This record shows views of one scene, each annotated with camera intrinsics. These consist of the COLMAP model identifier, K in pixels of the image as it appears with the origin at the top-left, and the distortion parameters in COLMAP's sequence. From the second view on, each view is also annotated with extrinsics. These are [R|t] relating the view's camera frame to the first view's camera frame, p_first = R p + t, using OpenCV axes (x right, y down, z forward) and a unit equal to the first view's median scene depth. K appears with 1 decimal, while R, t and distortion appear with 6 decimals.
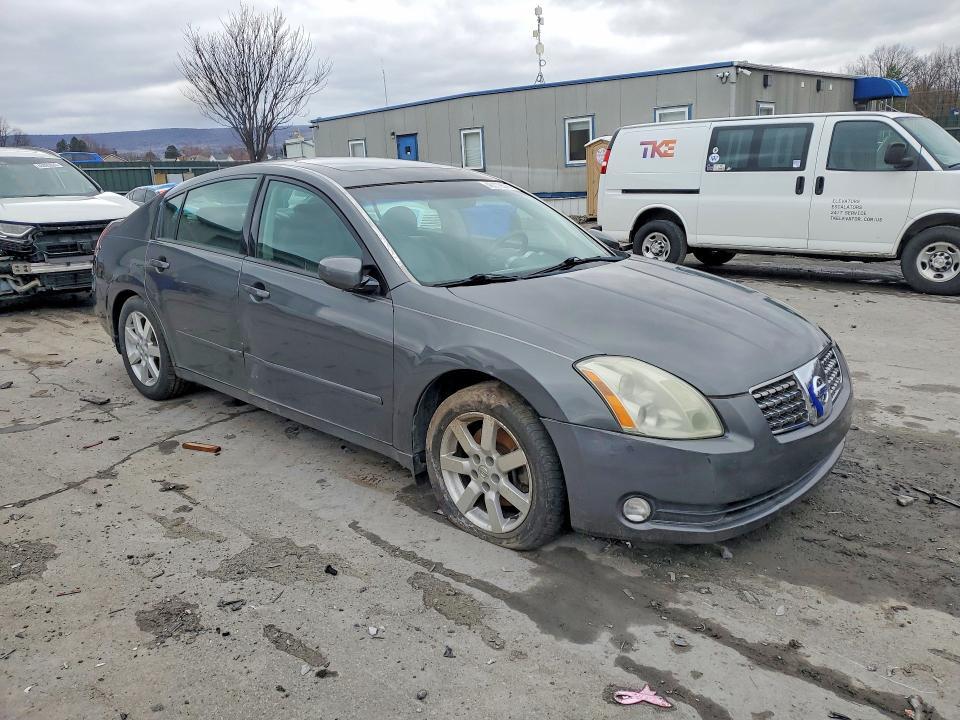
lens RADIAL K [[724.8, 0, 486.7], [0, 724.8, 359.6], [0, 0, 1]] dist [0.015189, 0.001684]
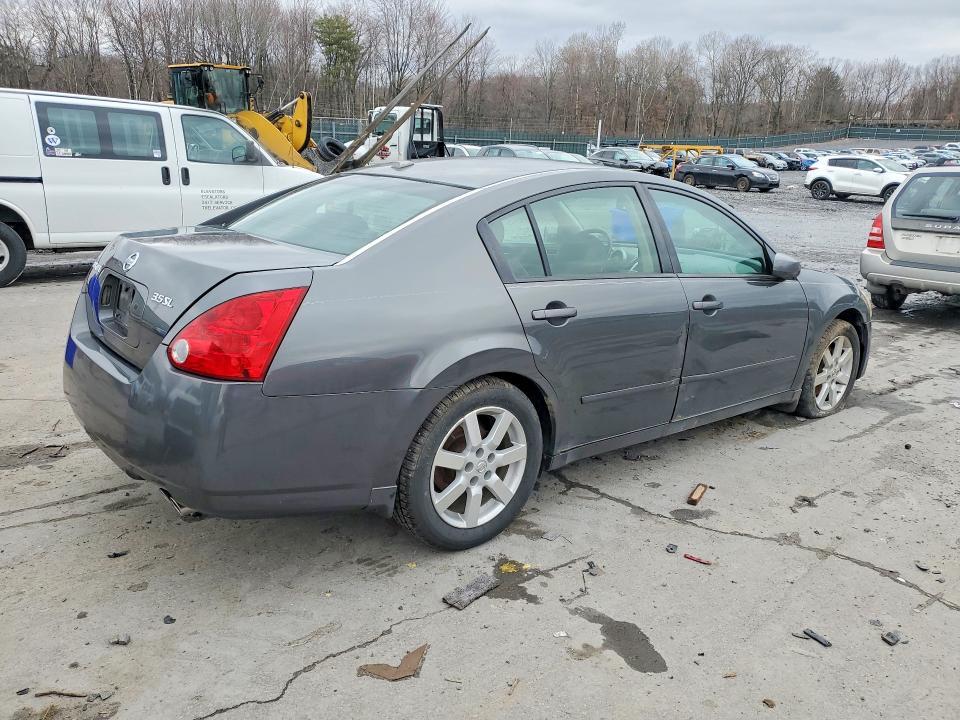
lens RADIAL K [[724.8, 0, 486.7], [0, 724.8, 359.6], [0, 0, 1]] dist [0.015189, 0.001684]
pose [[0.164354, -0.234177, 0.958201, -1.070866], [0.208441, 0.957720, 0.198306, -0.226855], [-0.964126, 0.167136, 0.206218, 0.897611]]
